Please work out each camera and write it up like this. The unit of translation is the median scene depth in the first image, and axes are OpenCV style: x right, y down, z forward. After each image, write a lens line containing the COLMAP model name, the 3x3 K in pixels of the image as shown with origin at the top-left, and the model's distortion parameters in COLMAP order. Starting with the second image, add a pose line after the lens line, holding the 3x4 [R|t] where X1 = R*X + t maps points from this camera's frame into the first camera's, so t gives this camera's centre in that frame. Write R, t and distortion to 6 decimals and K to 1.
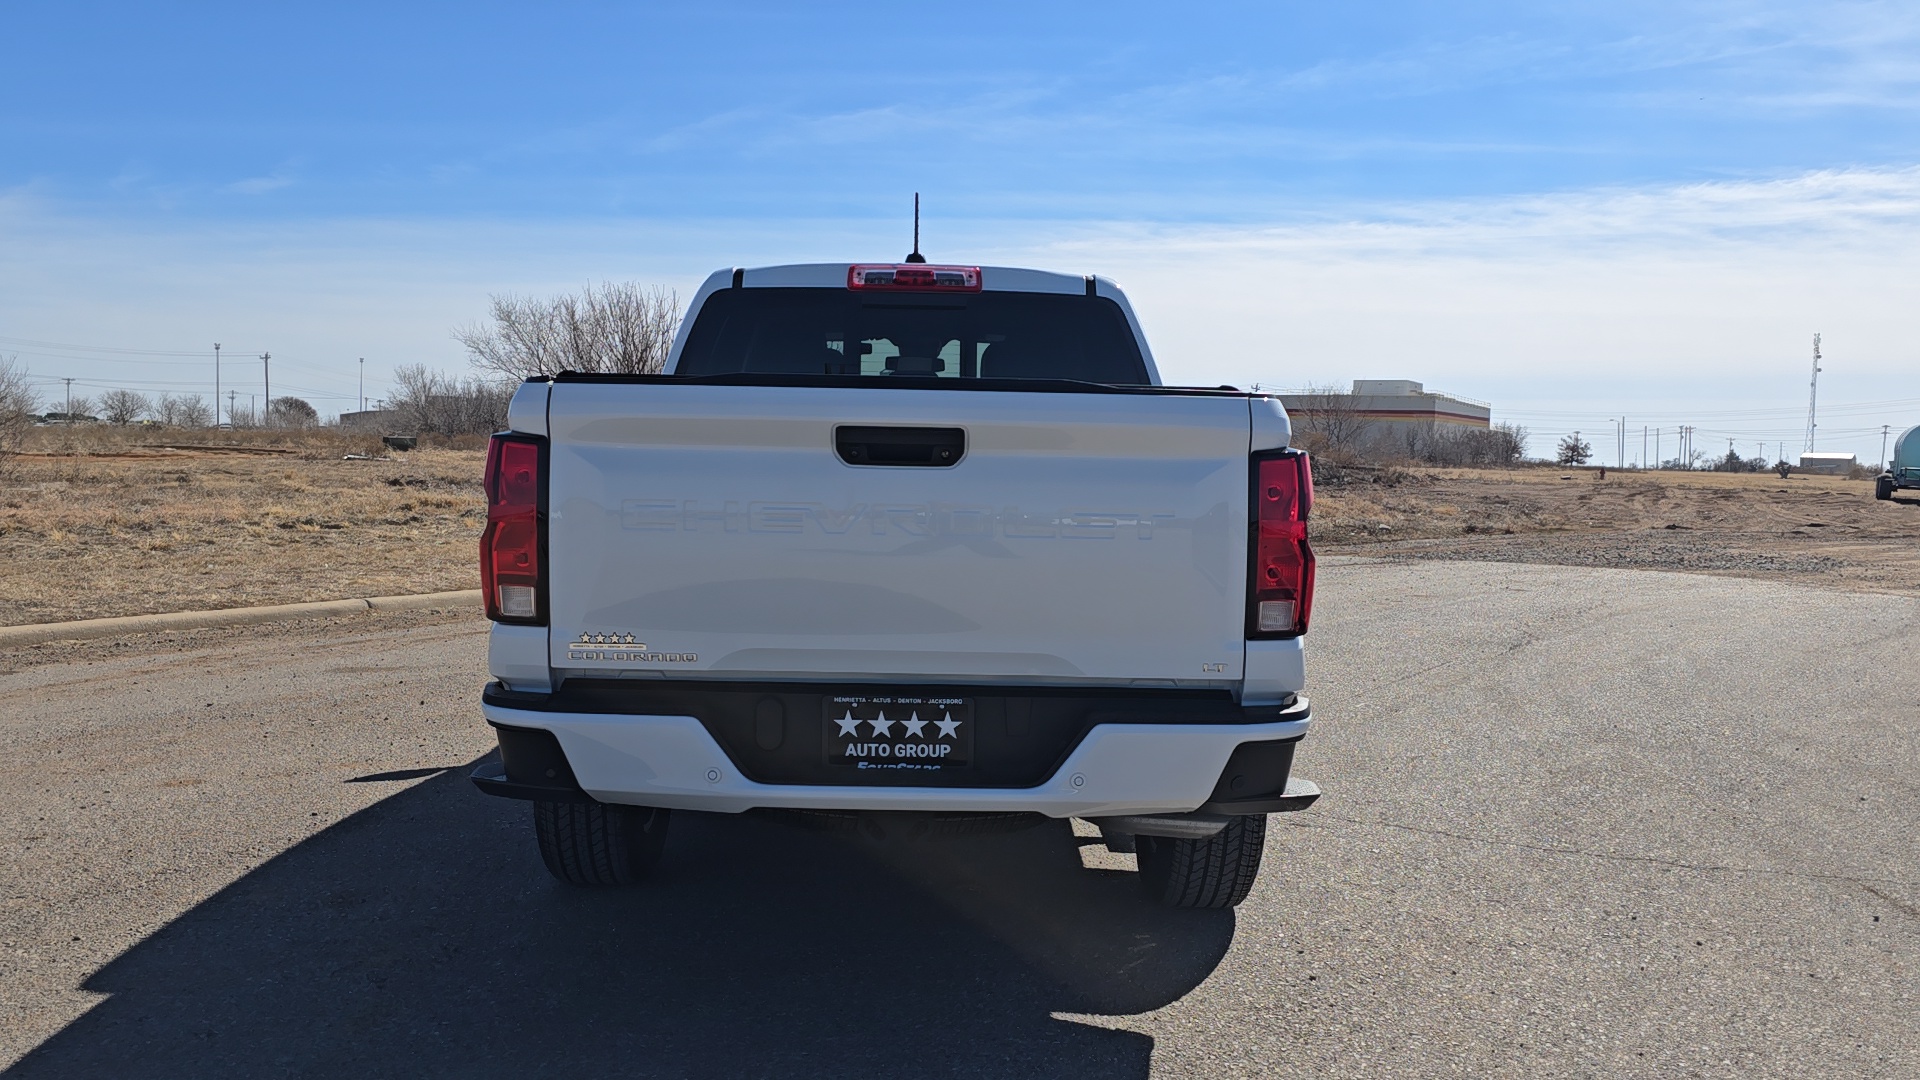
lens RADIAL K [[1591.6, 0, 964.9], [0, 1591.6, 546.6], [0, 0, 1]] dist [-0.003256, -0.004586]
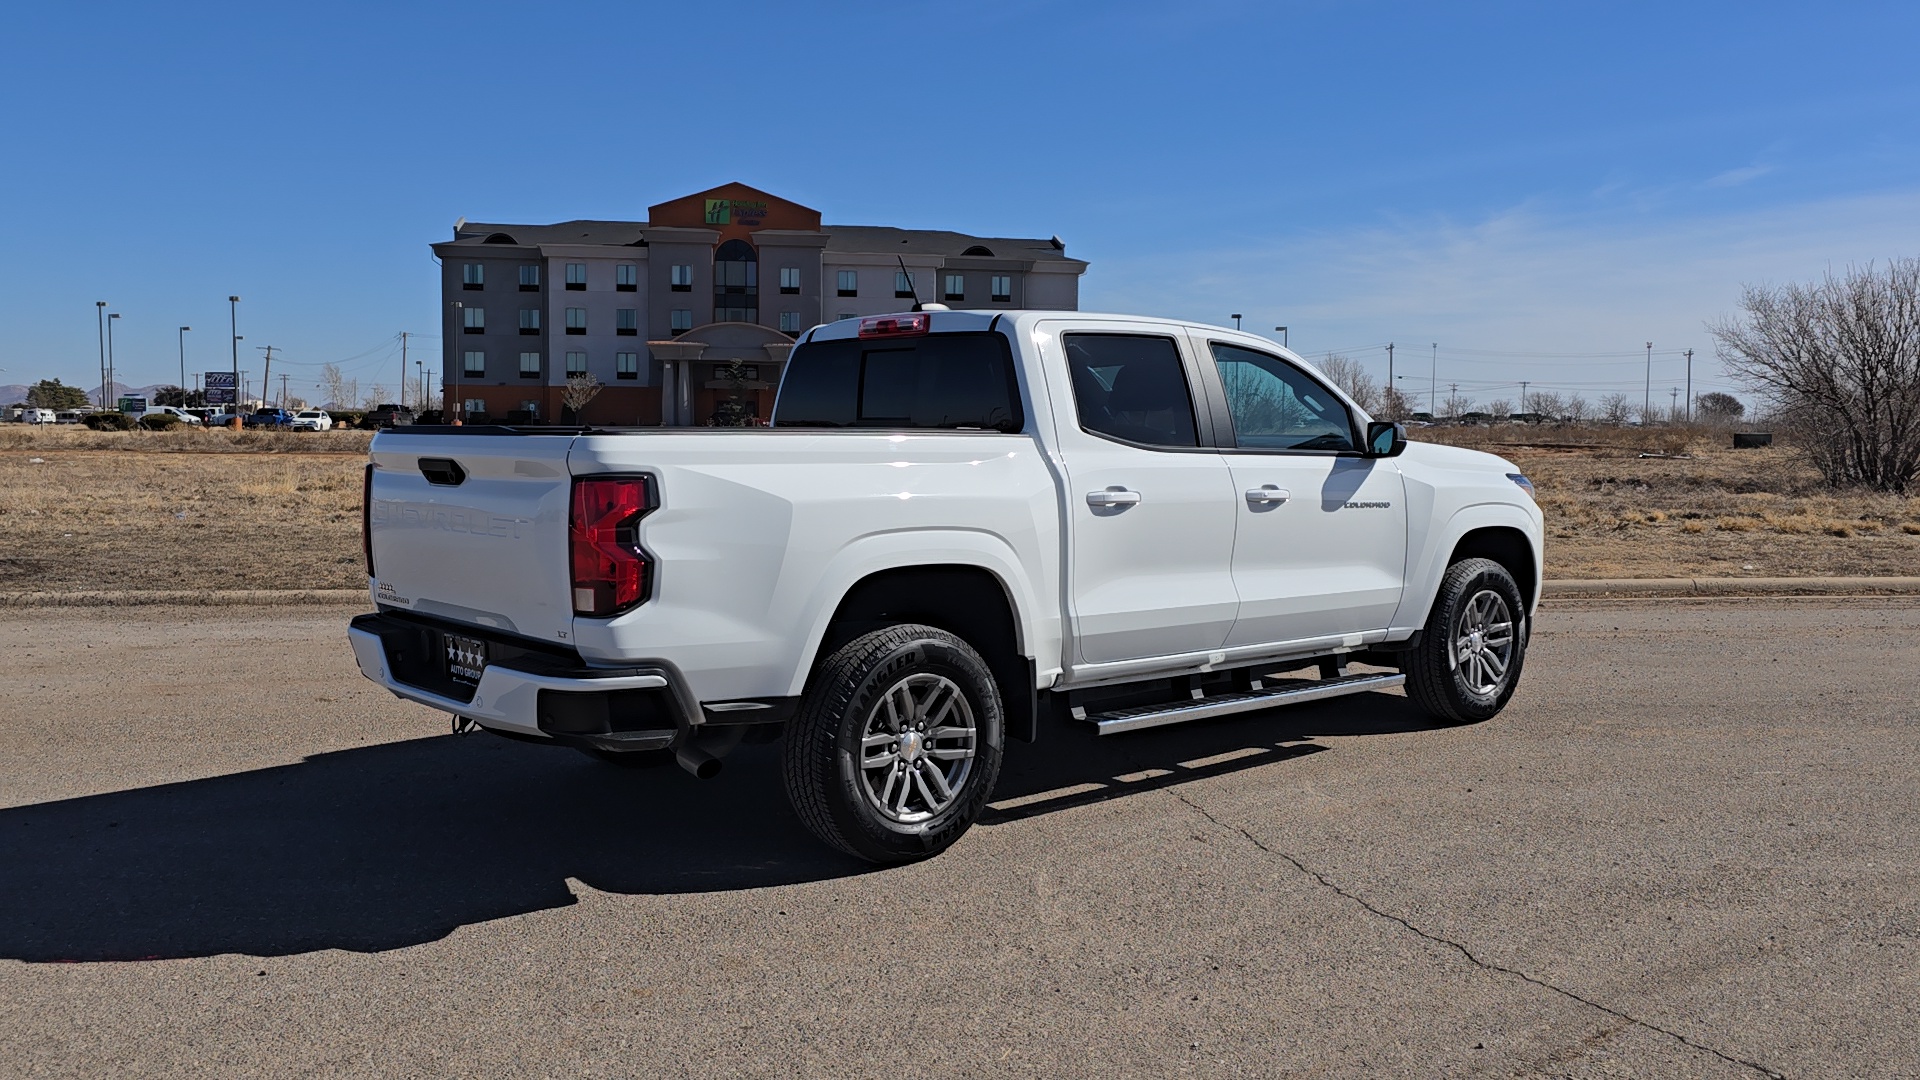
lens RADIAL K [[1591.6, 0, 964.9], [0, 1591.6, 546.6], [0, 0, 1]] dist [-0.003256, -0.004586]
pose [[0.651130, 0.038764, -0.757976, 0.123068], [-0.036860, 0.999131, 0.019433, -0.003363], [0.758071, 0.015285, 0.651993, 0.032393]]
